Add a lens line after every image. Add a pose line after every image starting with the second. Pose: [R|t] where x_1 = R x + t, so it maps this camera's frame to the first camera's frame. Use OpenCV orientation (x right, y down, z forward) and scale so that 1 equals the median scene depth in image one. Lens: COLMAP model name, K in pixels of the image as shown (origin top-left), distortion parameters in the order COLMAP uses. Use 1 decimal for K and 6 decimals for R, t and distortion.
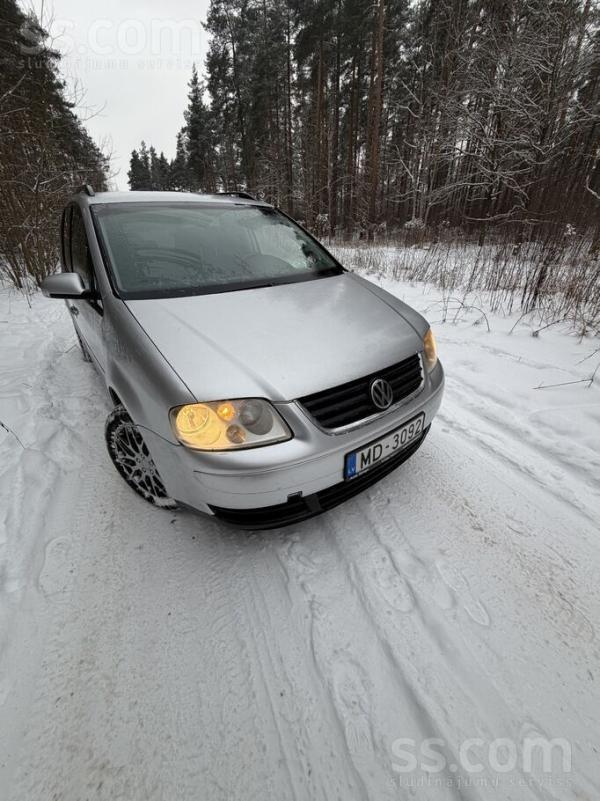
lens RADIAL K [[316.8, 0, 301.8], [0, 316.8, 396.0], [0, 0, 1]] dist [-0.000376, -0.000562]
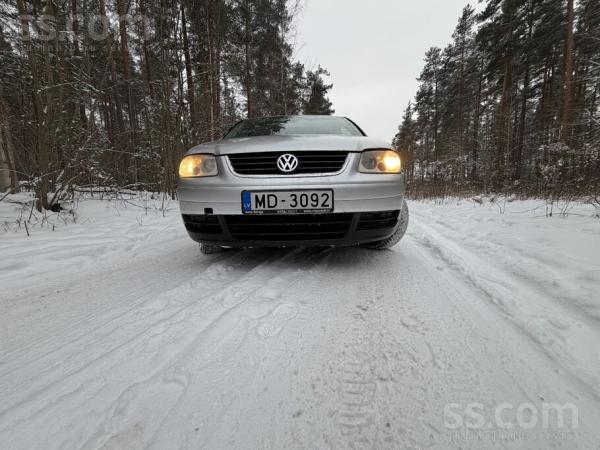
lens RADIAL K [[237.3, 0, 299.9], [0, 237.3, 223.4], [0, 0, 1]] dist [-0.000376, -0.000562]
pose [[0.785311, 0.074820, -0.614564, 0.551801], [-0.283530, 0.925917, -0.249579, 0.278744], [0.550361, 0.370244, 0.748346, 0.199515]]
